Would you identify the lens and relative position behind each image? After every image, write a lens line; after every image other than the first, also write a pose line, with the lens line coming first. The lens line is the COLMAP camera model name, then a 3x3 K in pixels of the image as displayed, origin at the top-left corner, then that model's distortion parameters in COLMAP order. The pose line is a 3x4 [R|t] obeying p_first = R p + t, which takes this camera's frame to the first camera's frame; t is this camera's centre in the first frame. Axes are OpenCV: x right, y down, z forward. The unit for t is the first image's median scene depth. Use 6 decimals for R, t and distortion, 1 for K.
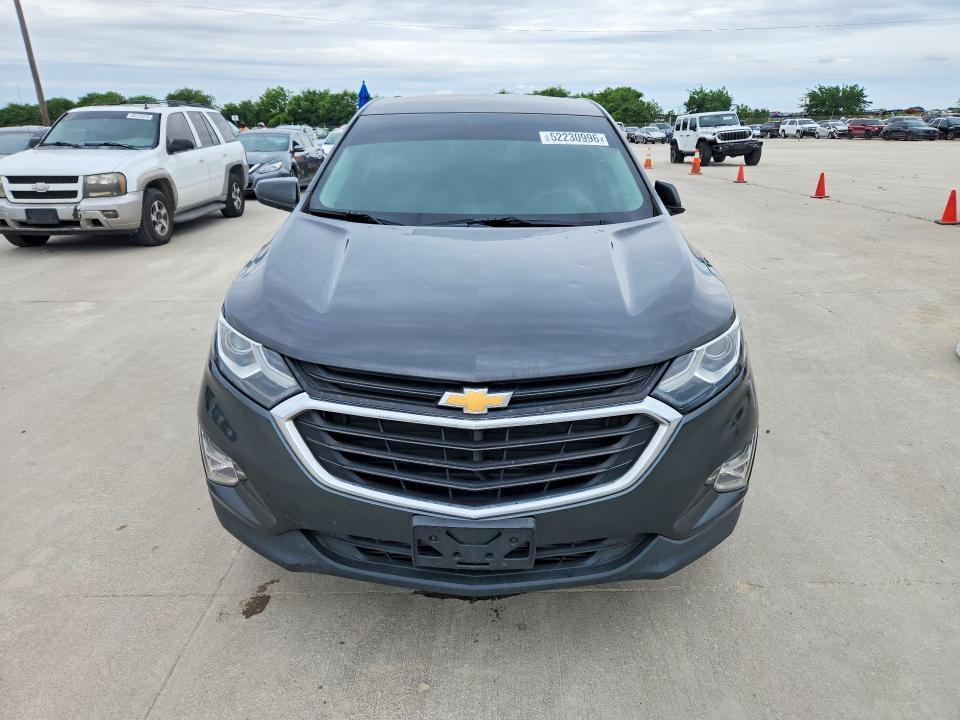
lens RADIAL K [[730.1, 0, 475.2], [0, 730.1, 357.9], [0, 0, 1]] dist [0.034006, -0.006696]
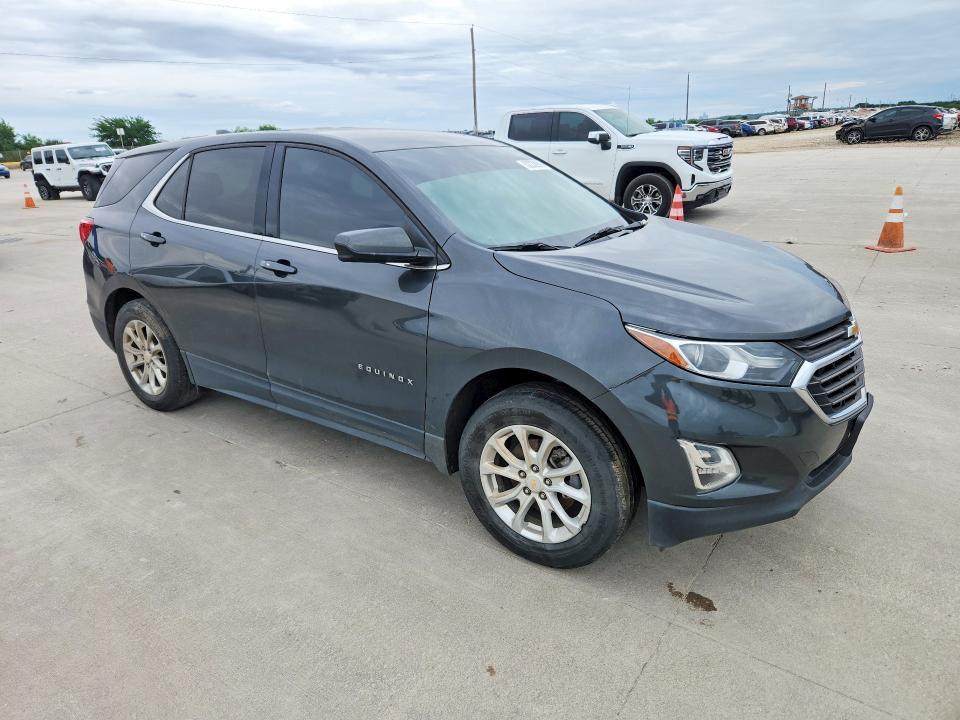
lens RADIAL K [[730.1, 0, 475.2], [0, 730.1, 357.9], [0, 0, 1]] dist [0.034006, -0.006696]
pose [[0.492108, -0.258547, 0.831254, -0.280115], [0.289911, 0.949045, 0.123554, -0.049787], [-0.820842, 0.180188, 0.541988, 0.141278]]
